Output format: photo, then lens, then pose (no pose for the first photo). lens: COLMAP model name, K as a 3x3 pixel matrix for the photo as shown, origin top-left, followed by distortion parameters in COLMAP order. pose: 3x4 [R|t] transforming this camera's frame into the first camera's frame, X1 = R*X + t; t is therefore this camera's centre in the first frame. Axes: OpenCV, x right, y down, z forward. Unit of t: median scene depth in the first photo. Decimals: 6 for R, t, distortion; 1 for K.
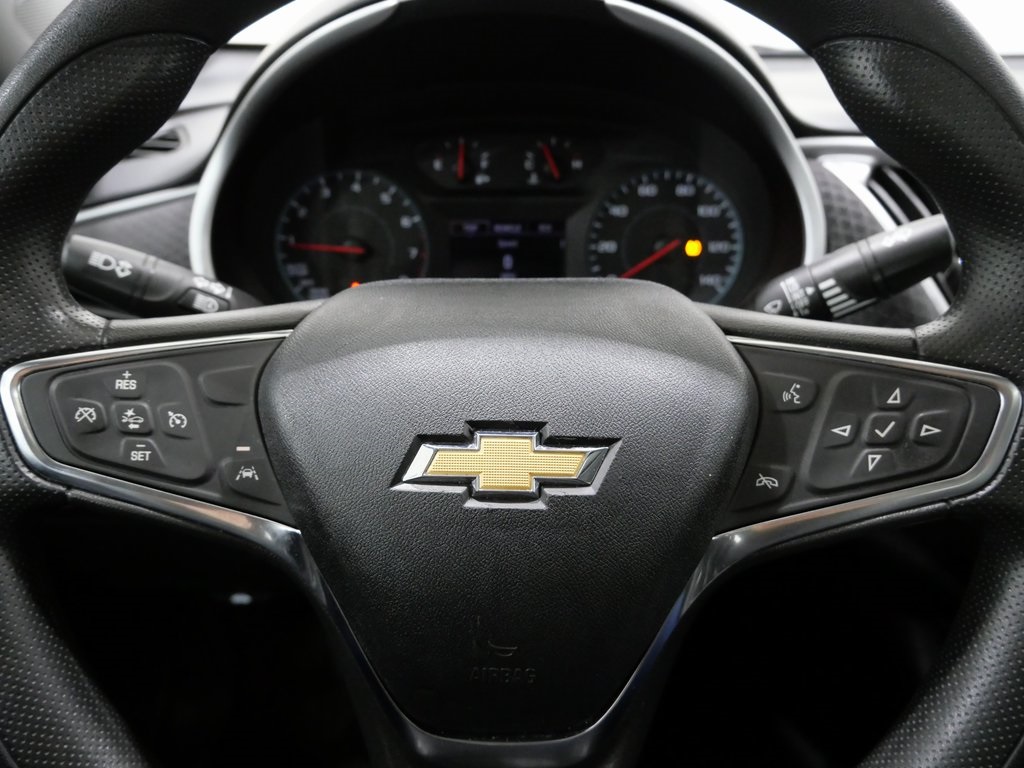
lens RADIAL K [[733.0, 0, 519.0], [0, 733.0, 384.9], [0, 0, 1]] dist [-0.038887, 0.005378]
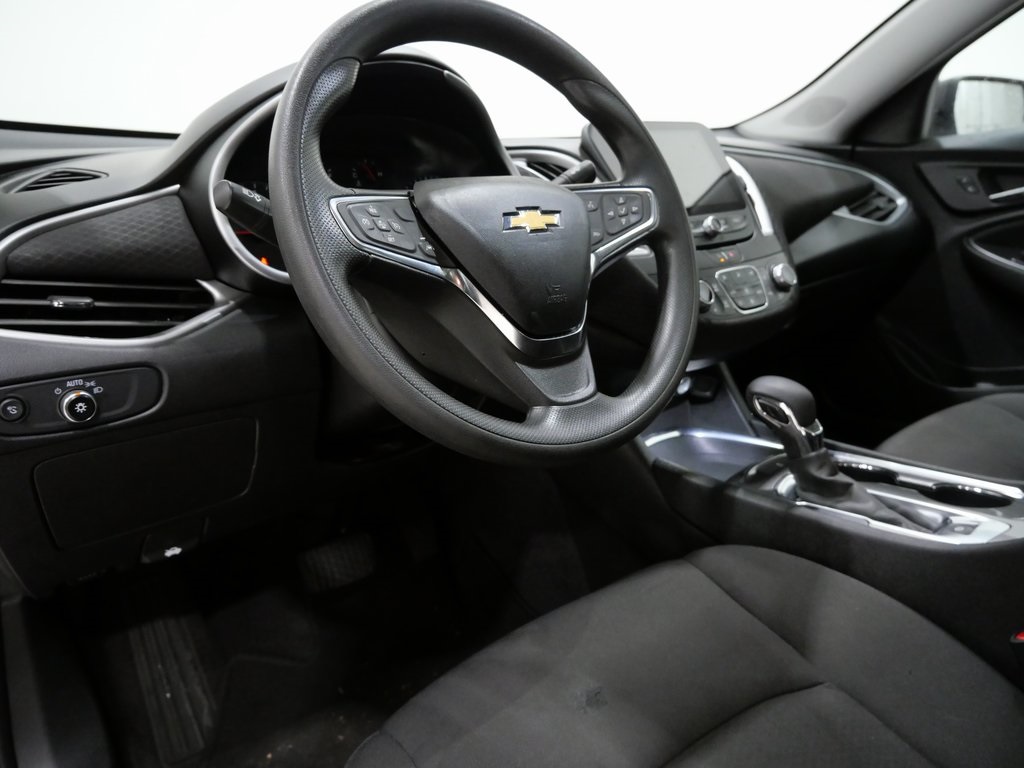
lens RADIAL K [[733.0, 0, 510.8], [0, 733.0, 388.2], [0, 0, 1]] dist [-0.038887, 0.005378]
pose [[0.771342, -0.199821, 0.604238, -0.803050], [0.301623, 0.950809, -0.070605, 0.378304], [-0.560406, 0.236713, 0.793670, -0.394626]]
